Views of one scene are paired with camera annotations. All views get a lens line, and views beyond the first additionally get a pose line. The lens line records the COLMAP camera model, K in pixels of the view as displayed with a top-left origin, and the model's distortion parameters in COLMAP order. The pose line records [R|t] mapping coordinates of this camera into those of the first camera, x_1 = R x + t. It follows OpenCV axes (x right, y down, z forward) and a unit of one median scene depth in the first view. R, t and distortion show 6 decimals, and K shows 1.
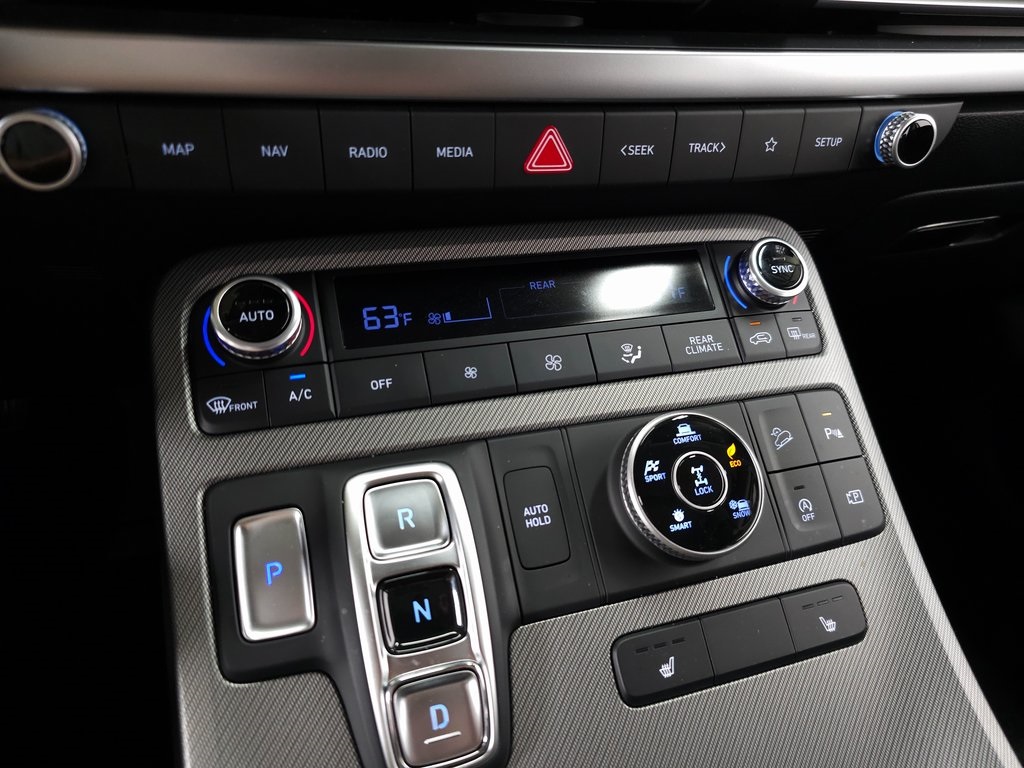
lens RADIAL K [[698.0, 0, 512.5], [0, 698.0, 372.9], [0, 0, 1]] dist [0.037642, -0.045995]
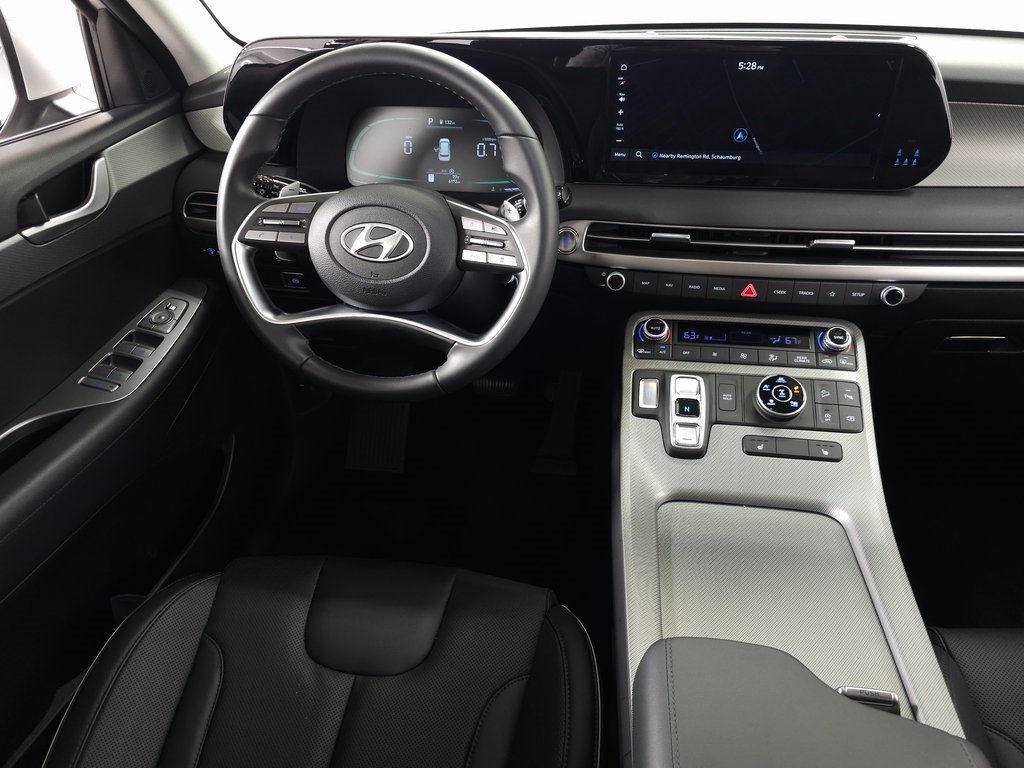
lens RADIAL K [[698.0, 0, 510.7], [0, 698.0, 388.2], [0, 0, 1]] dist [0.037642, -0.045995]
pose [[0.891408, 0.139012, -0.431355, 0.536276], [-0.196414, 0.976263, -0.091277, 0.657144], [0.408427, 0.166089, 0.897553, -2.350808]]
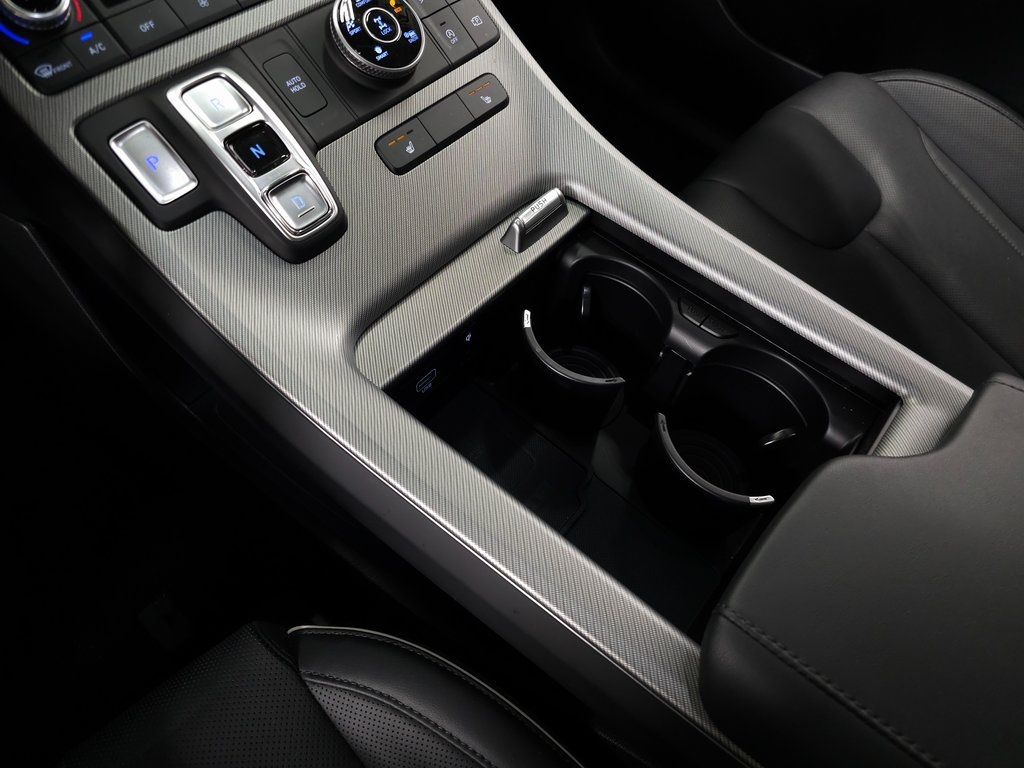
lens RADIAL K [[698.0, 0, 519.1], [0, 698.0, 394.2], [0, 0, 1]] dist [0.037642, -0.045995]
pose [[0.842741, -0.462581, 0.275332, -0.287956], [0.330583, 0.848376, 0.413489, 0.302620], [-0.424857, -0.257444, 0.867882, -0.708966]]
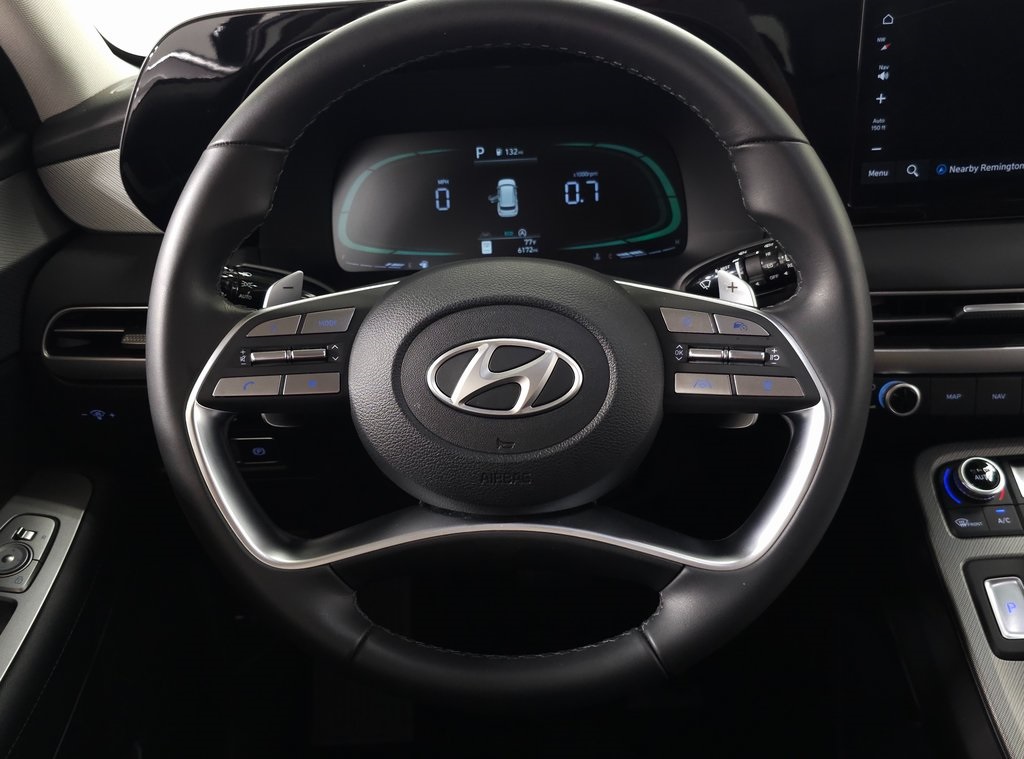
lens RADIAL K [[892.6, 0, 505.7], [0, 892.6, 384.0], [0, 0, 1]] dist [0.014479, -0.014911]
pose [[0.938412, -0.015619, -0.345165, -0.698103], [-0.073858, 0.966820, -0.244551, 0.350819], [0.337532, 0.254982, 0.906122, -1.654935]]
